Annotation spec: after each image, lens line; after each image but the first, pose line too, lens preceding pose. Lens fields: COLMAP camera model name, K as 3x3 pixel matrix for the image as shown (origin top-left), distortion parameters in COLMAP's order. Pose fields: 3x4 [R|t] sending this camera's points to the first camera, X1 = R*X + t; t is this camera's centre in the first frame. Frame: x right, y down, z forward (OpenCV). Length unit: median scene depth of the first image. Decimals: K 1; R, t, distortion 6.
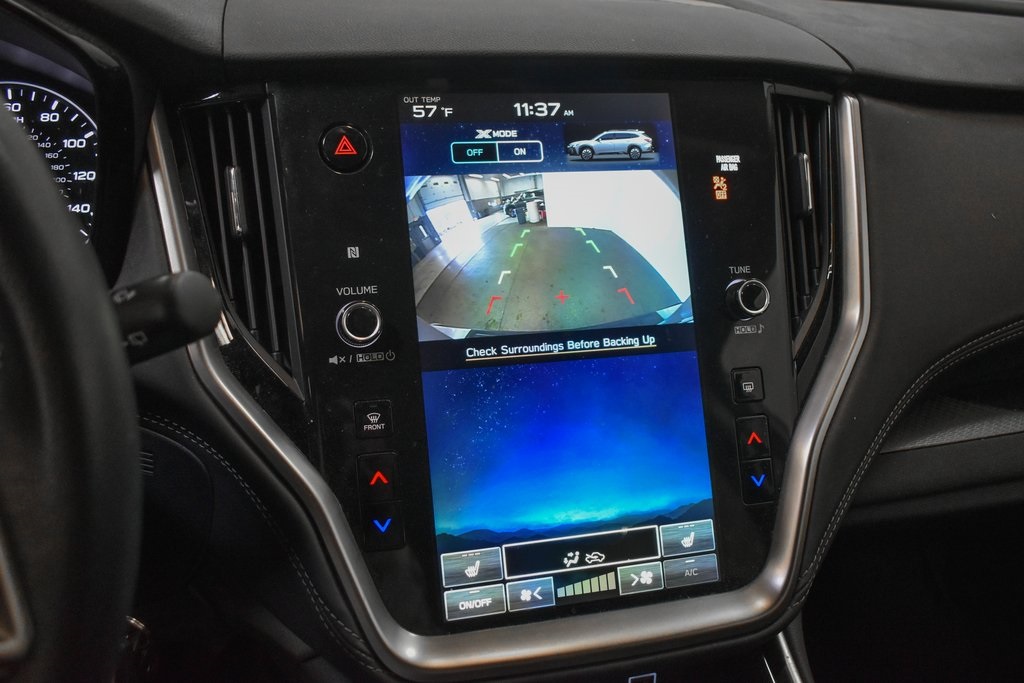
lens RADIAL K [[925.5, 0, 511.9], [0, 925.5, 354.3], [0, 0, 1]] dist [-0.009883, -0.009588]
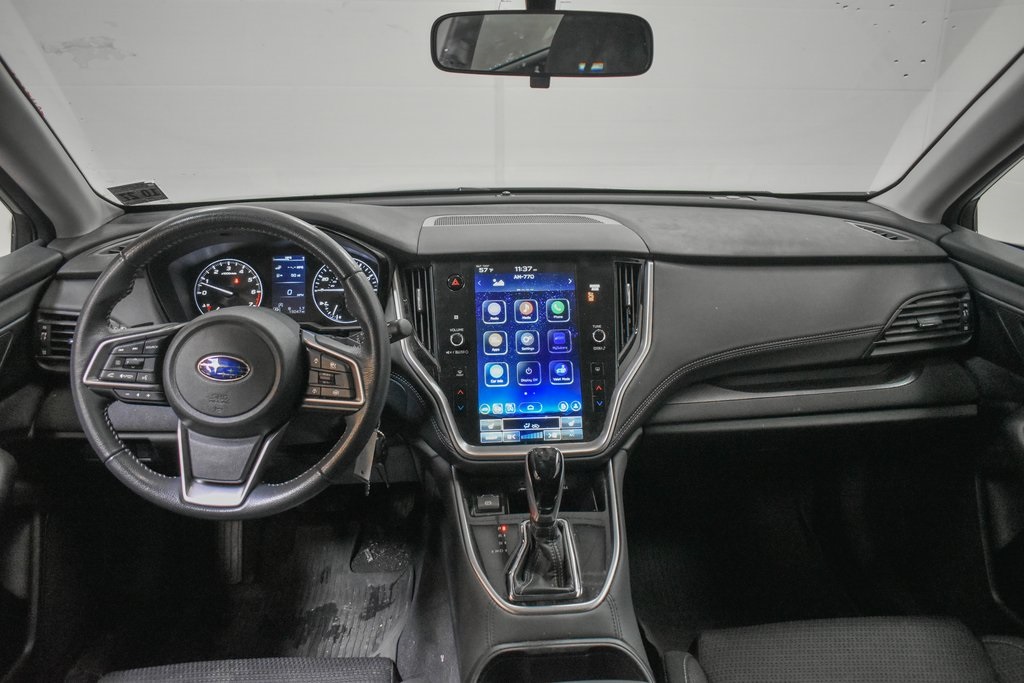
lens RADIAL K [[800.7, 0, 512.0], [0, 800.7, 341.5], [0, 0, 1]] dist [0.001144, 0.000643]
pose [[0.980875, 0.018505, -0.193758, 0.486246], [-0.040498, 0.993087, -0.110173, 0.235143], [0.190379, 0.115913, 0.974844, -1.414572]]
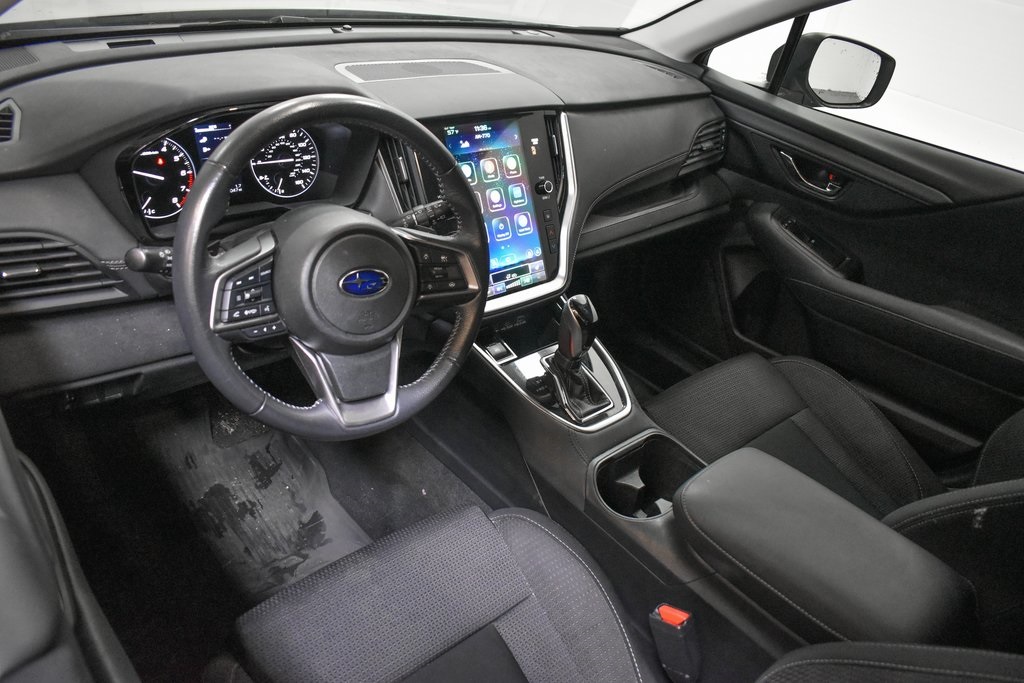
lens RADIAL K [[792.3, 0, 512.0], [0, 792.3, 341.5], [0, 0, 1]] dist [-0.015019, -0.004893]
pose [[0.884230, -0.164239, 0.437221, -1.128793], [0.085302, 0.977175, 0.194556, -0.084820], [-0.459195, -0.134736, 0.878058, -1.387441]]
